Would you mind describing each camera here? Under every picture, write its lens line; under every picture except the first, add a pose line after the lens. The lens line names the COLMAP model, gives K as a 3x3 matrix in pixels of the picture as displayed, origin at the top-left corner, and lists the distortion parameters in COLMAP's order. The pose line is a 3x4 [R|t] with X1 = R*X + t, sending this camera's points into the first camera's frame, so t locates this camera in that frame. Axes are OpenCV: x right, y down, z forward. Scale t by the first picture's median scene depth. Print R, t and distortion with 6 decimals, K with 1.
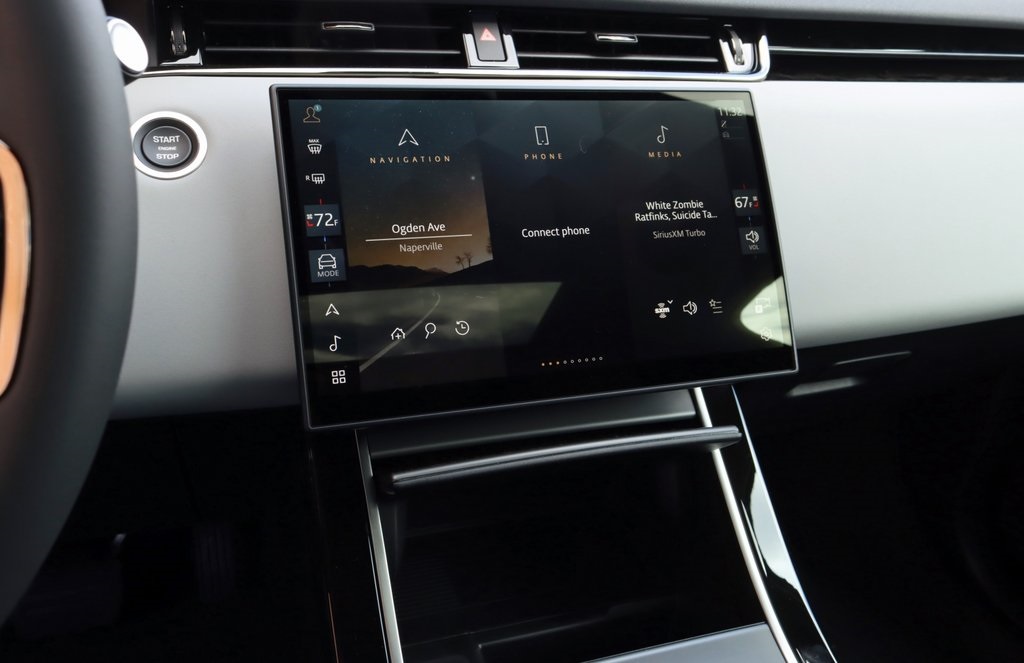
lens RADIAL K [[837.1, 0, 511.4], [0, 837.1, 329.1], [0, 0, 1]] dist [-0.037107, -0.008343]
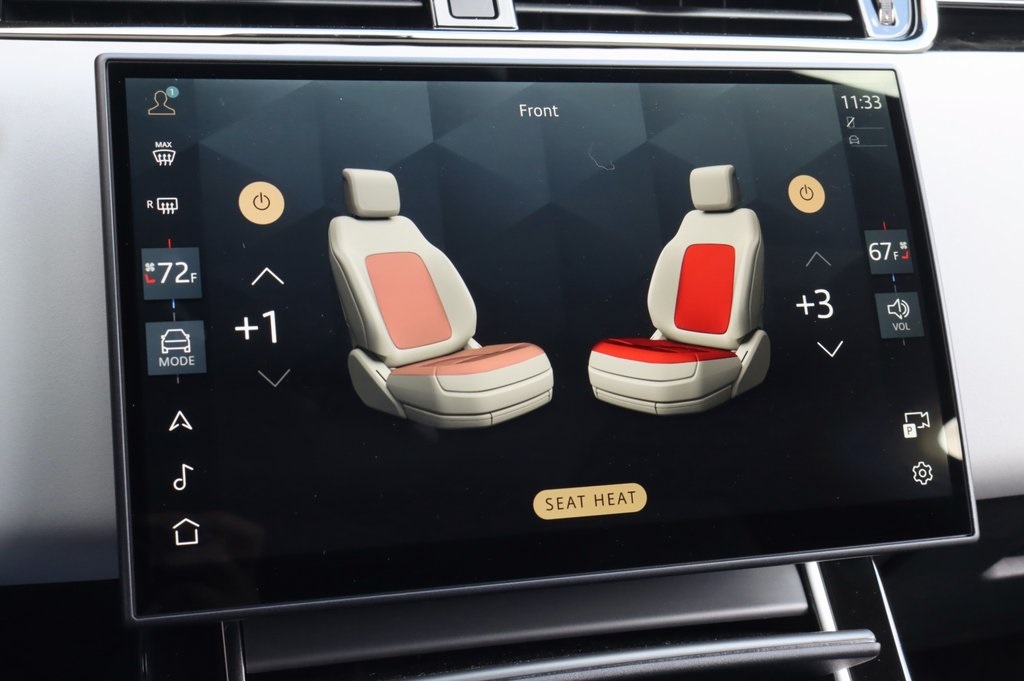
lens RADIAL K [[1374.5, 0, 509.7], [0, 1374.5, 339.7], [0, 0, 1]] dist [-0.029011, 0.000000]
pose [[0.998929, 0.013849, -0.044148, 0.055656], [-0.017409, 0.996538, -0.081294, -0.004585], [0.042870, 0.081975, 0.995712, 0.016597]]
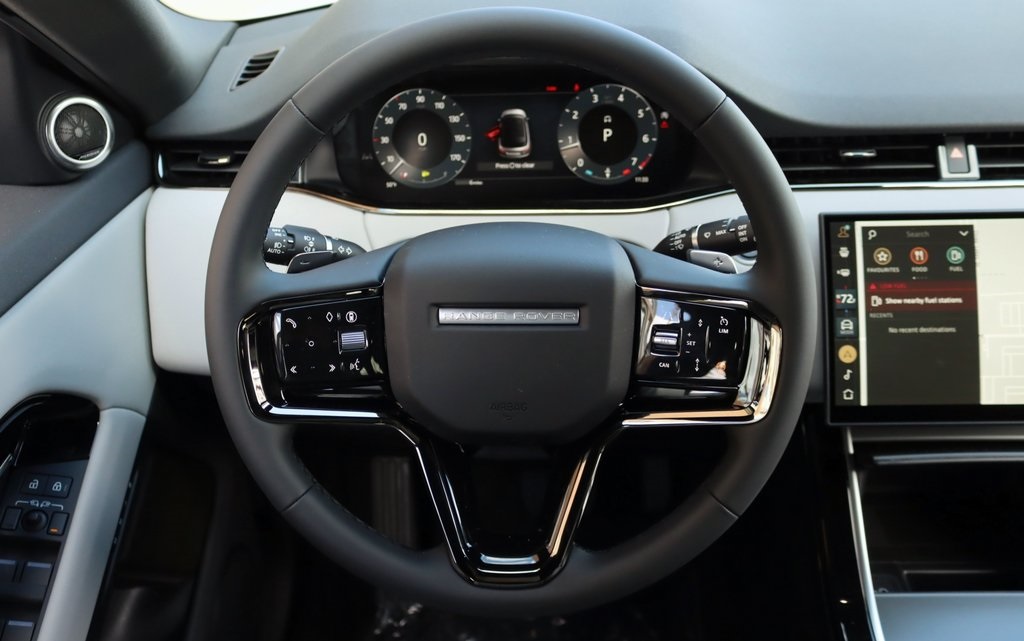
lens RADIAL K [[972.3, 0, 510.0], [0, 972.3, 328.0], [0, 0, 1]] dist [-0.001881, 0.000000]
pose [[0.934356, 0.098525, -0.342450, -0.156817], [-0.069593, 0.992965, 0.095802, -0.181207], [0.349479, -0.065681, 0.934639, -0.882255]]
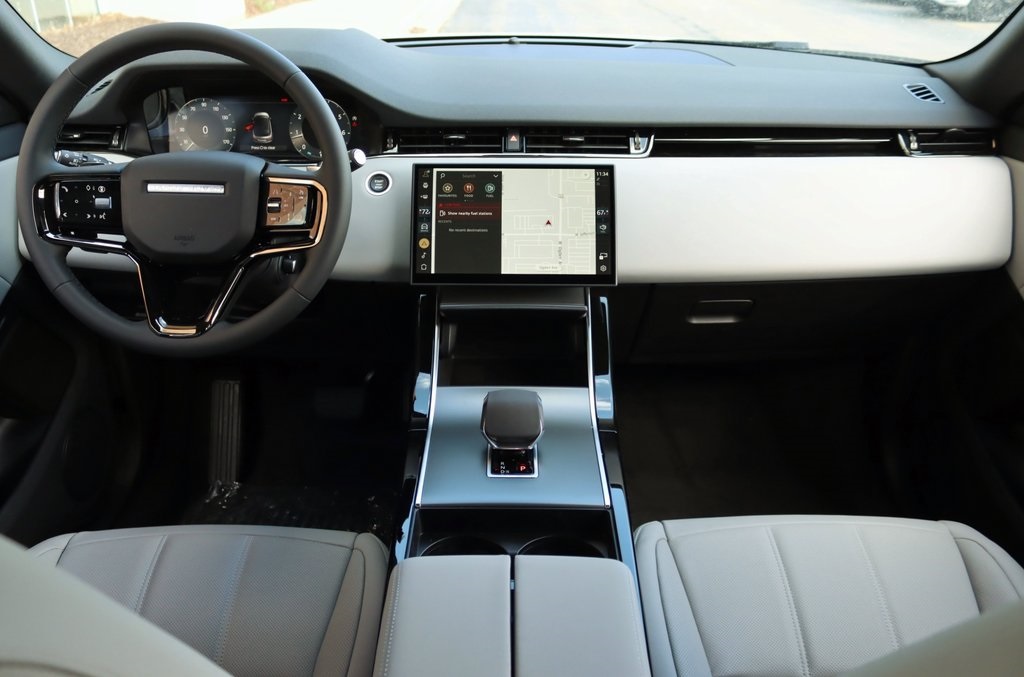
lens RADIAL K [[905.0, 0, 533.2], [0, 905.0, 365.6], [0, 0, 1]] dist [0.017939, -0.011314]
pose [[0.936481, 0.087039, -0.339746, 1.019816], [-0.091660, 0.995787, 0.002457, 0.292911], [0.338529, 0.028840, 0.940514, -1.468171]]
